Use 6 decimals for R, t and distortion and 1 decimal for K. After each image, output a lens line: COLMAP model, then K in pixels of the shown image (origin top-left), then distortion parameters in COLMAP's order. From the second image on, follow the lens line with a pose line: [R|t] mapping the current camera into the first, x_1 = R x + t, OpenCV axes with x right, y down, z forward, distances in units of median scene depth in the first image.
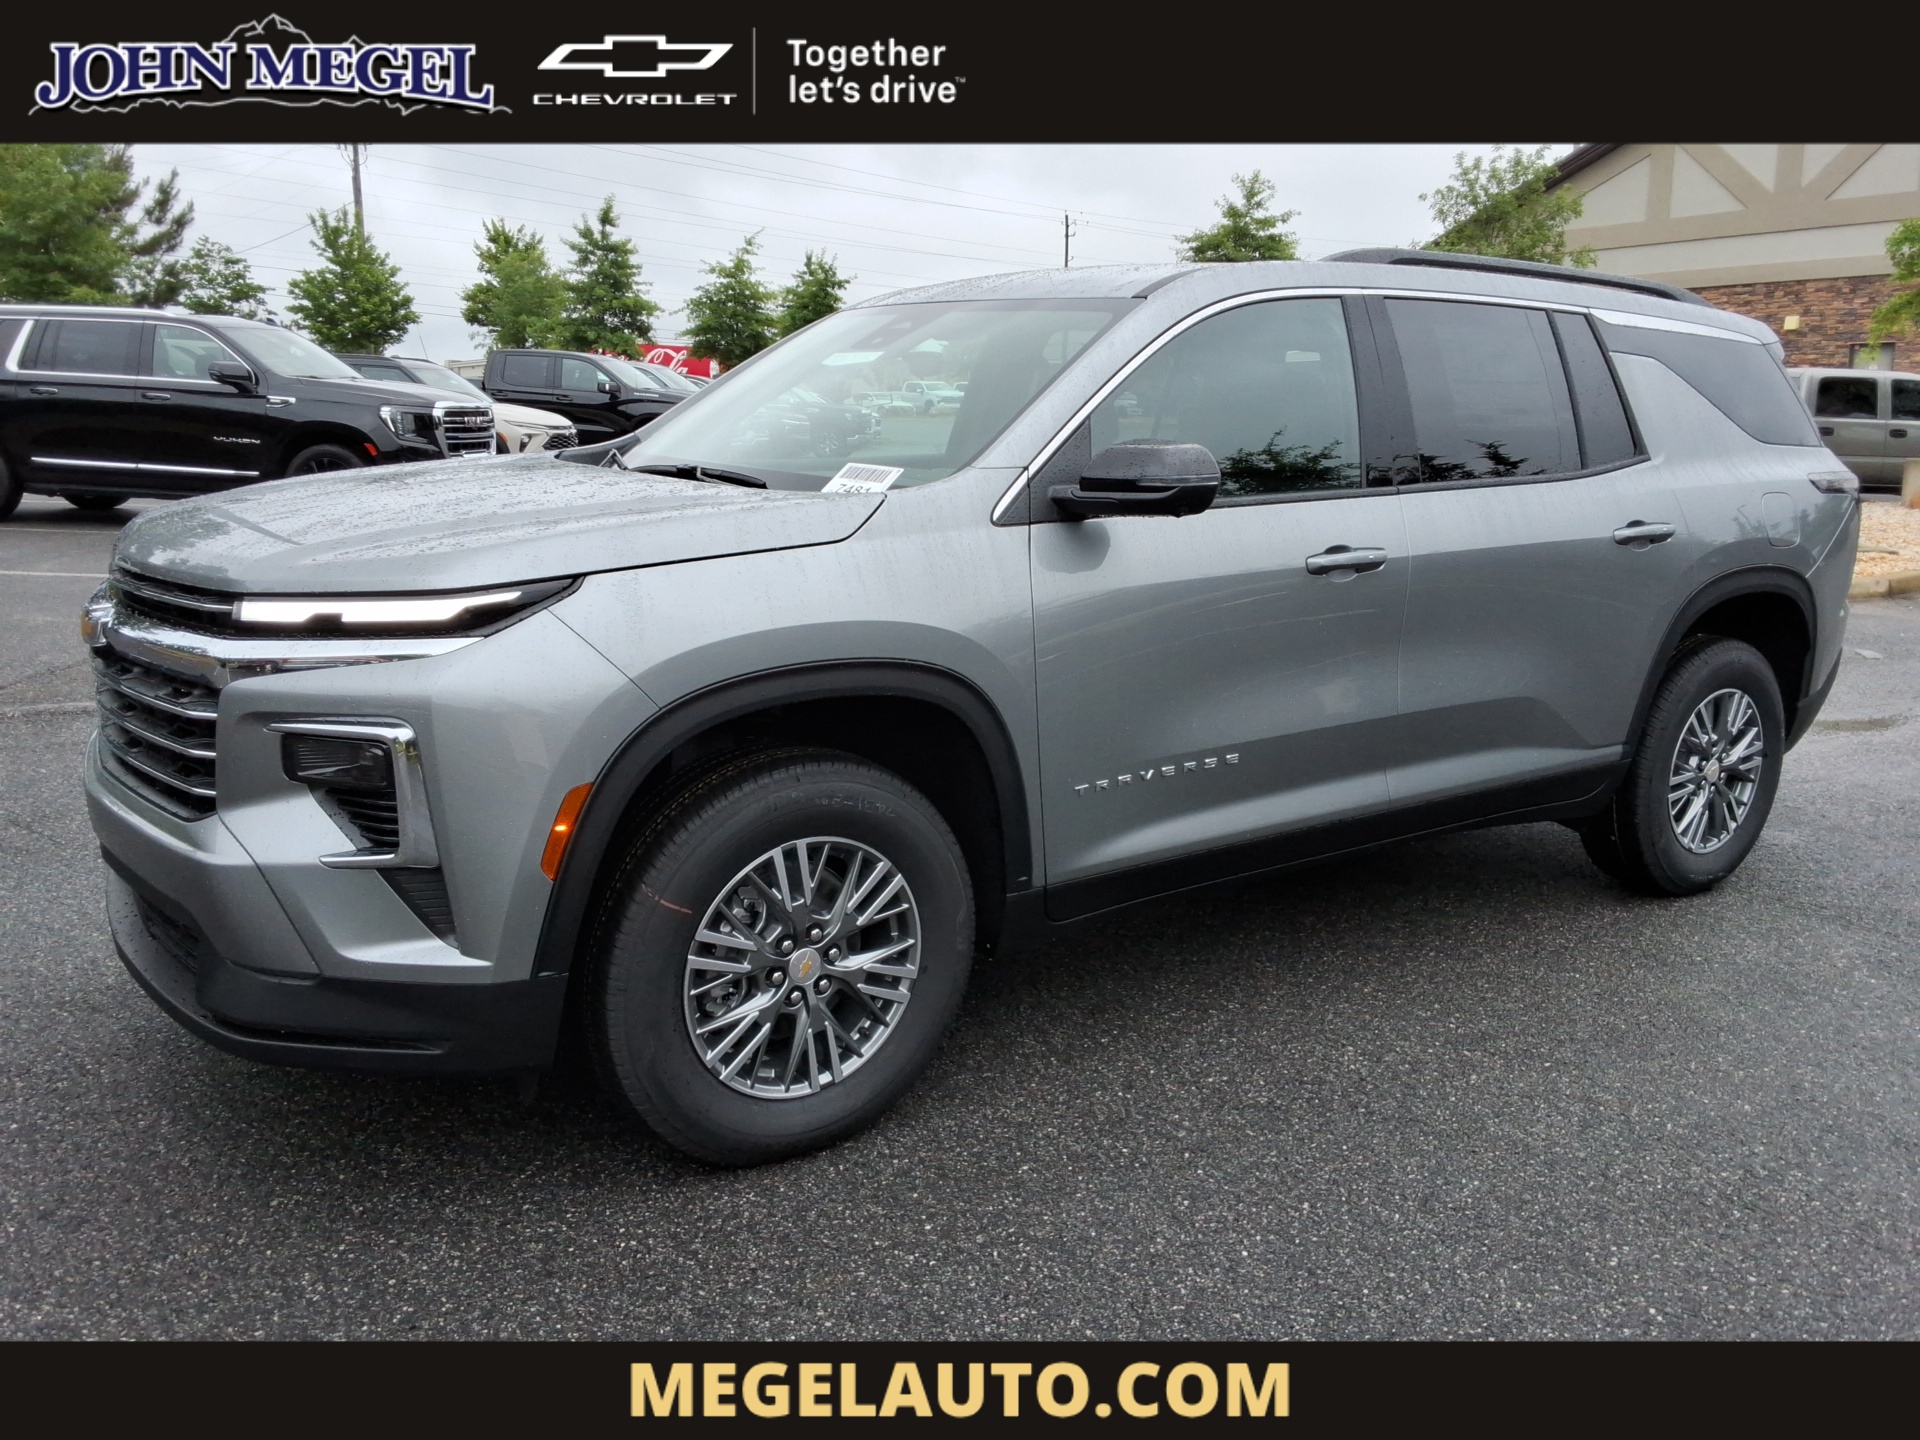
lens RADIAL K [[1533.6, 0, 976.3], [0, 1533.6, 719.0], [0, 0, 1]] dist [0.098466, -0.149336]
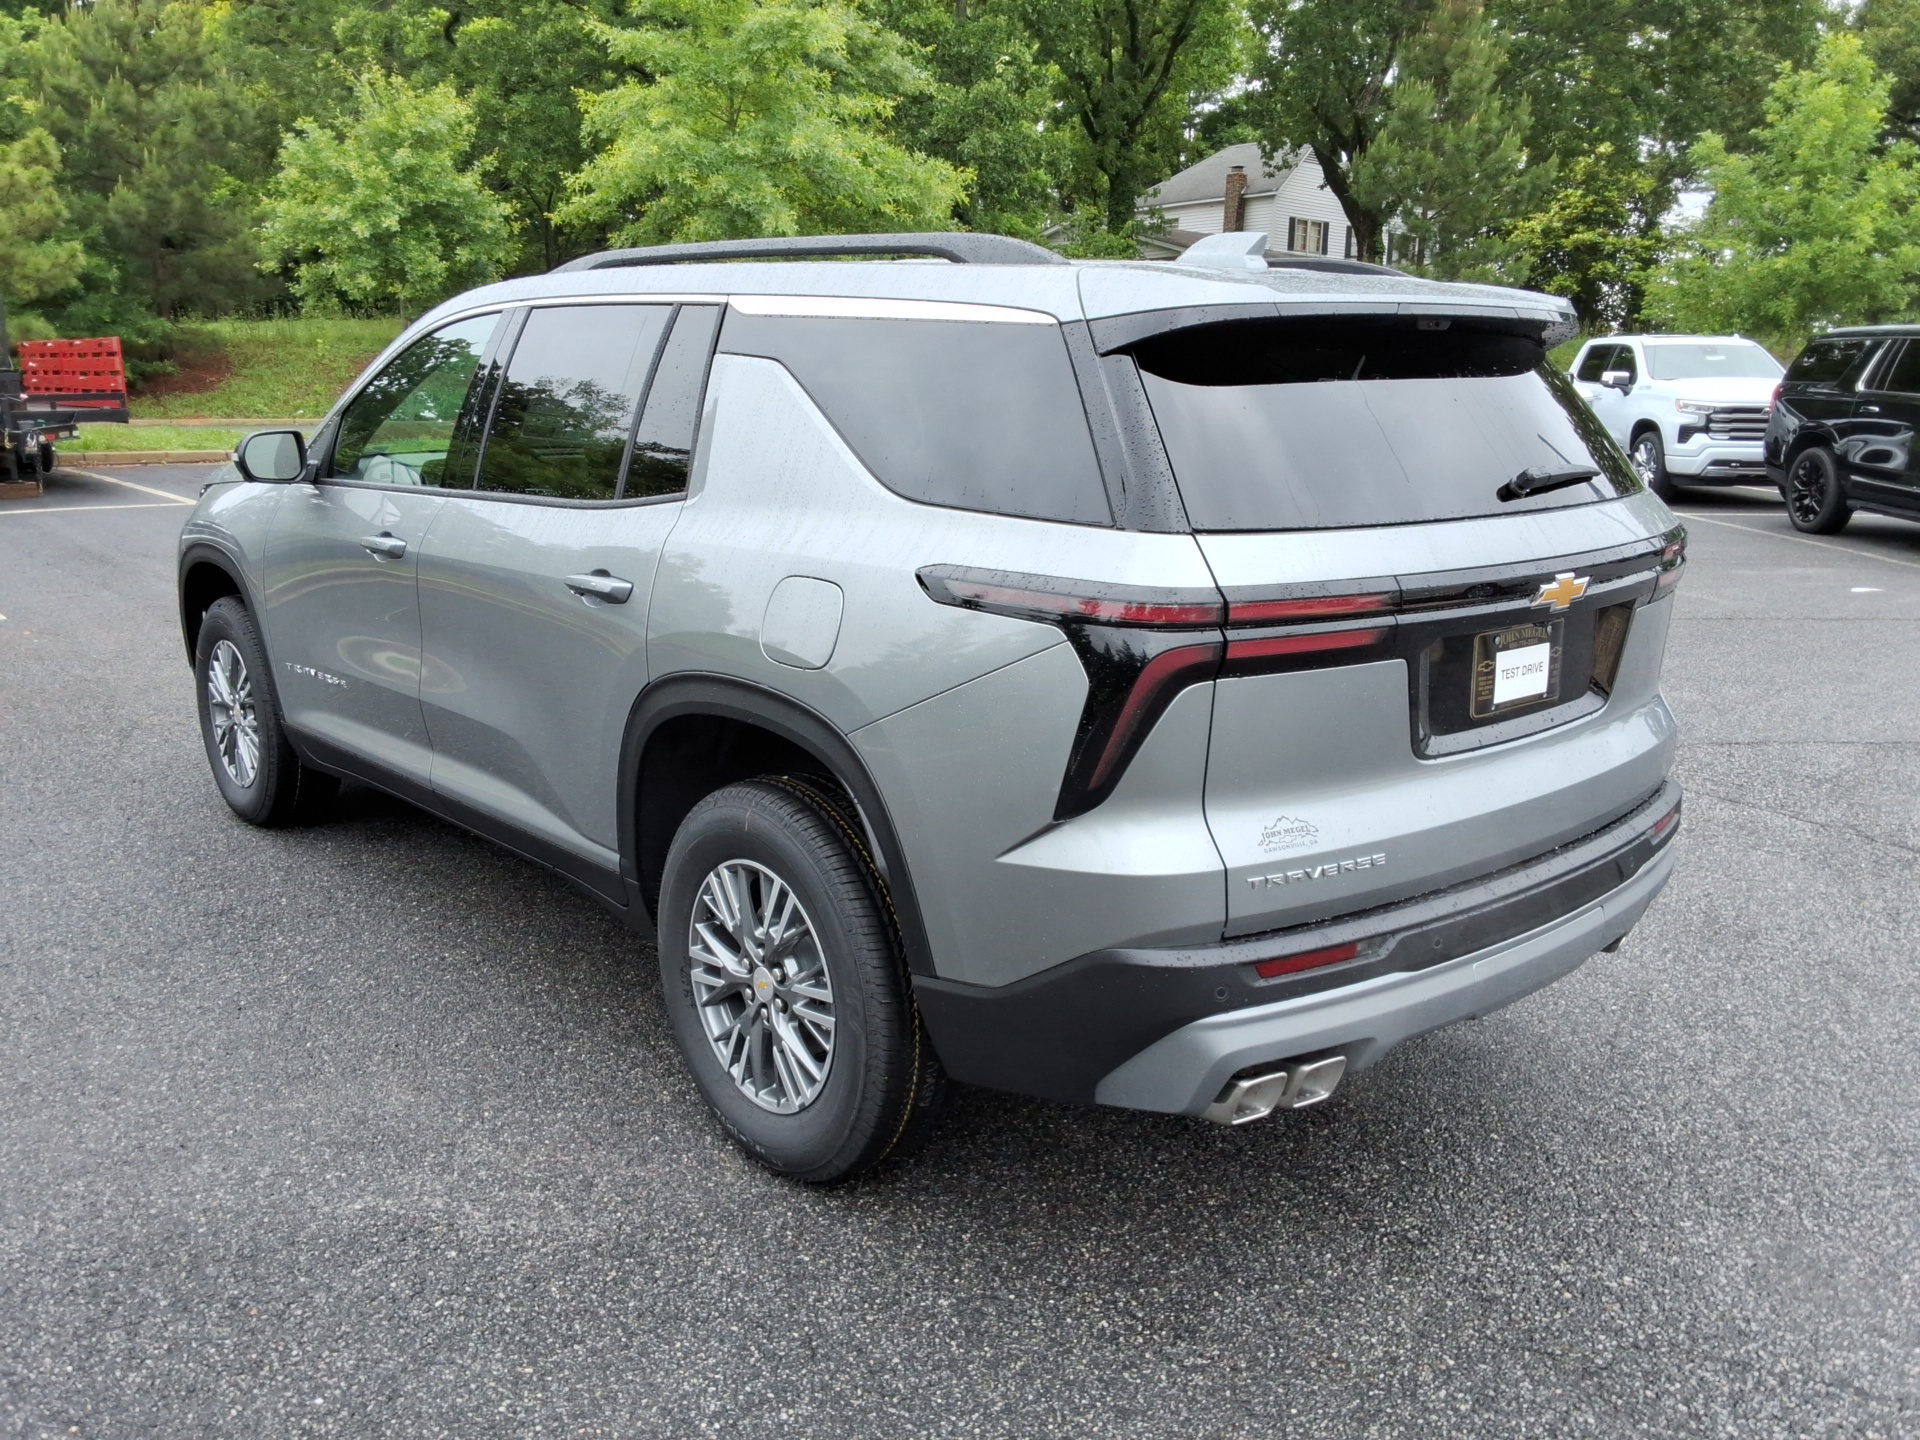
lens RADIAL K [[1533.6, 0, 976.3], [0, 1533.6, 719.0], [0, 0, 1]] dist [0.098466, -0.149336]
pose [[0.111215, 0.197537, -0.973966, 1.177568], [-0.211564, 0.962287, 0.171010, -0.219184], [0.971016, 0.187037, 0.148812, 1.040825]]
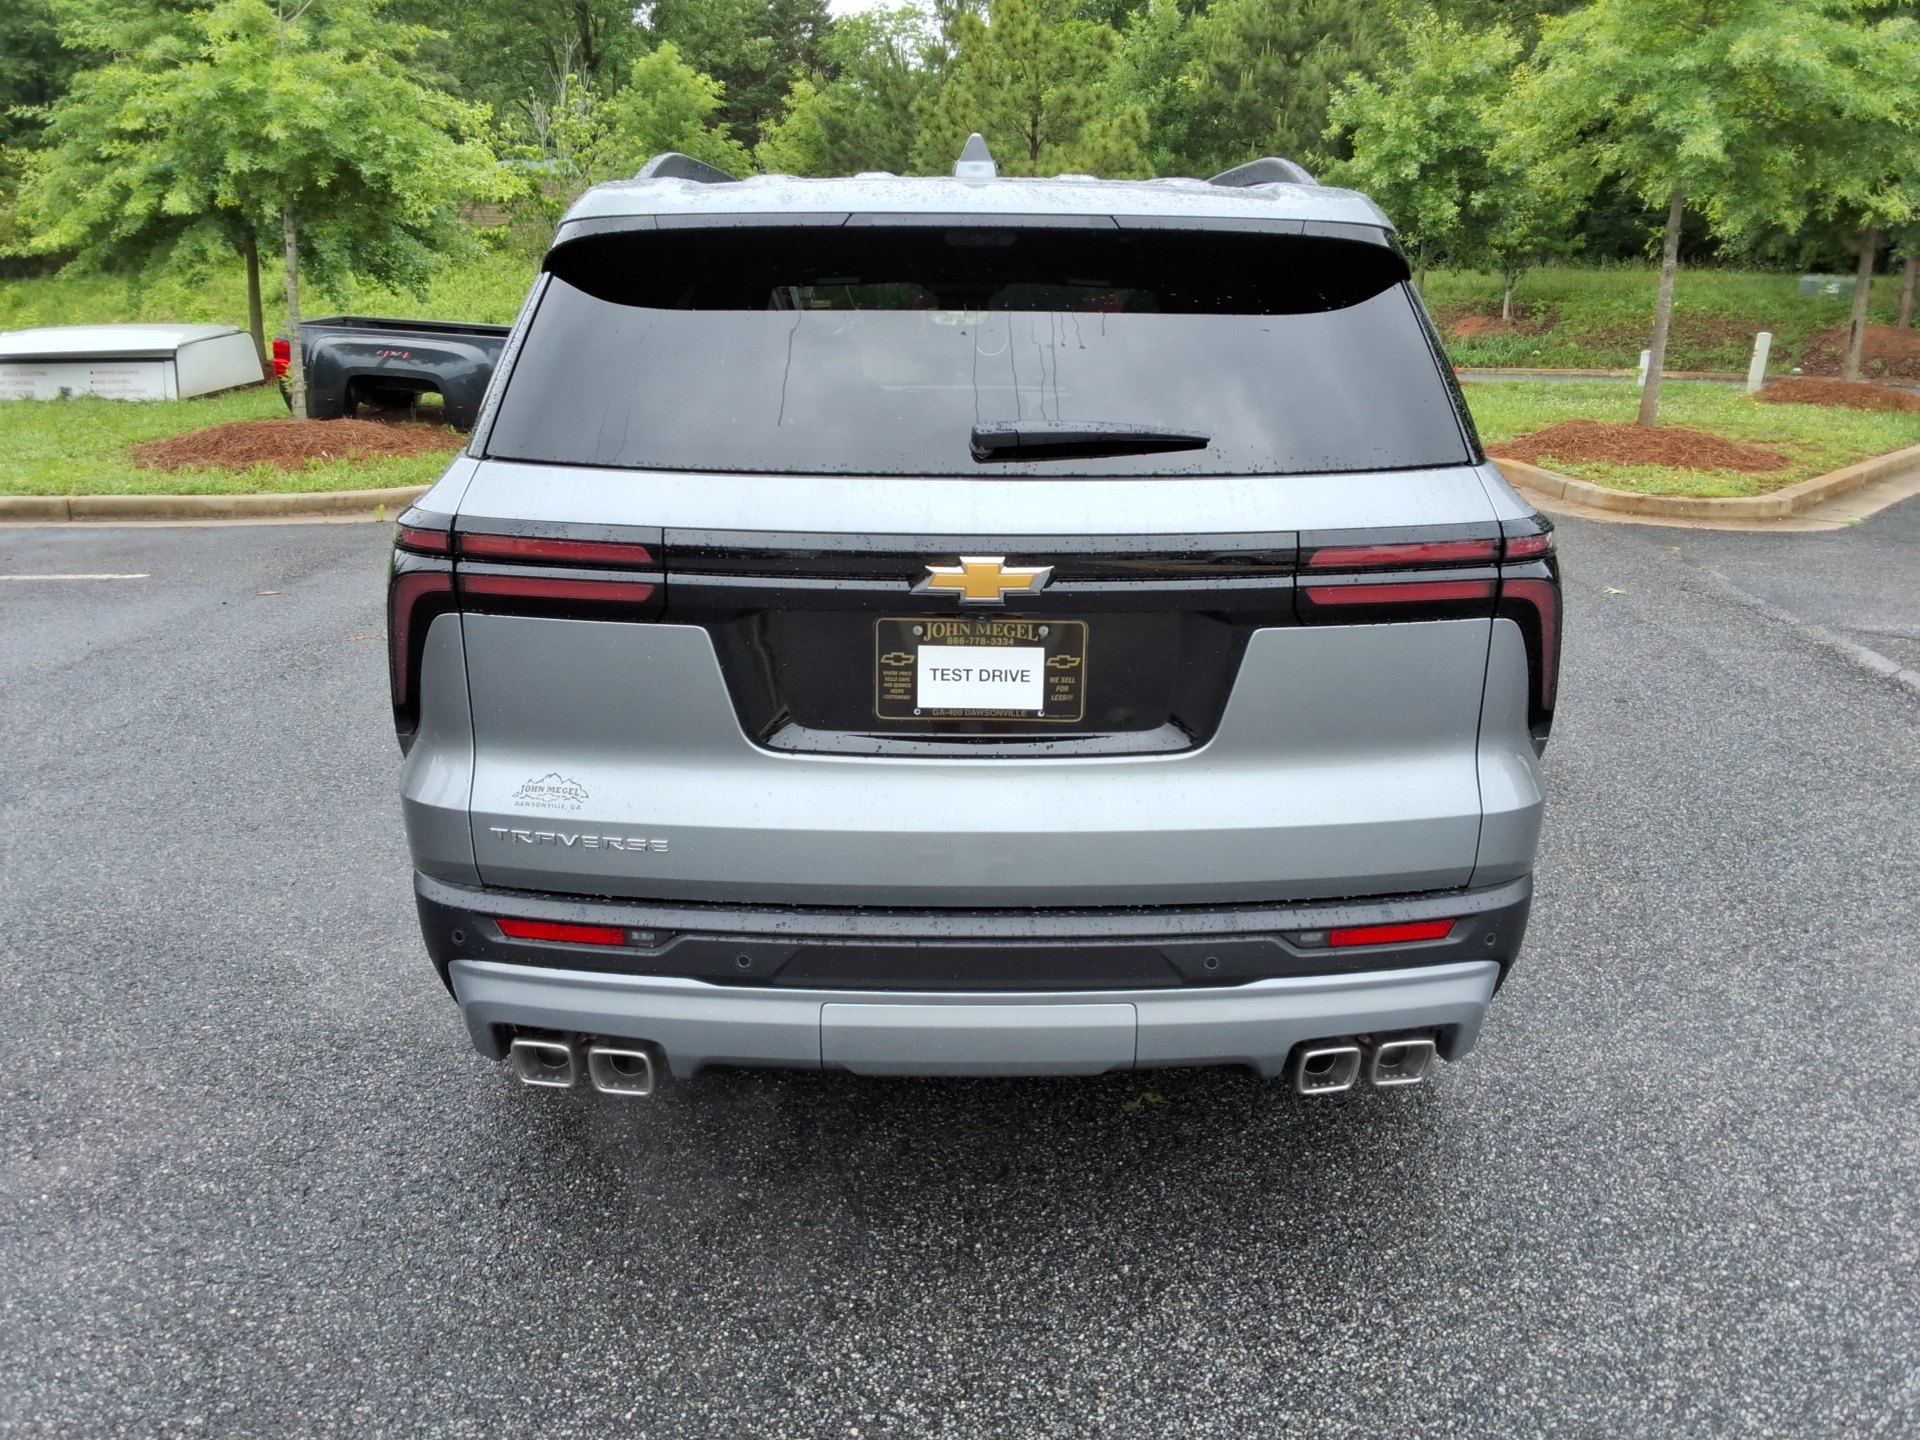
lens RADIAL K [[1529.7, 0, 977.8], [0, 1529.7, 719.5], [0, 0, 1]] dist [0.119125, -0.183097]
pose [[-0.566625, 0.182833, -0.803435, 0.986431], [-0.195693, 0.917312, 0.346761, -0.339510], [0.800400, 0.353710, -0.483993, 1.602790]]
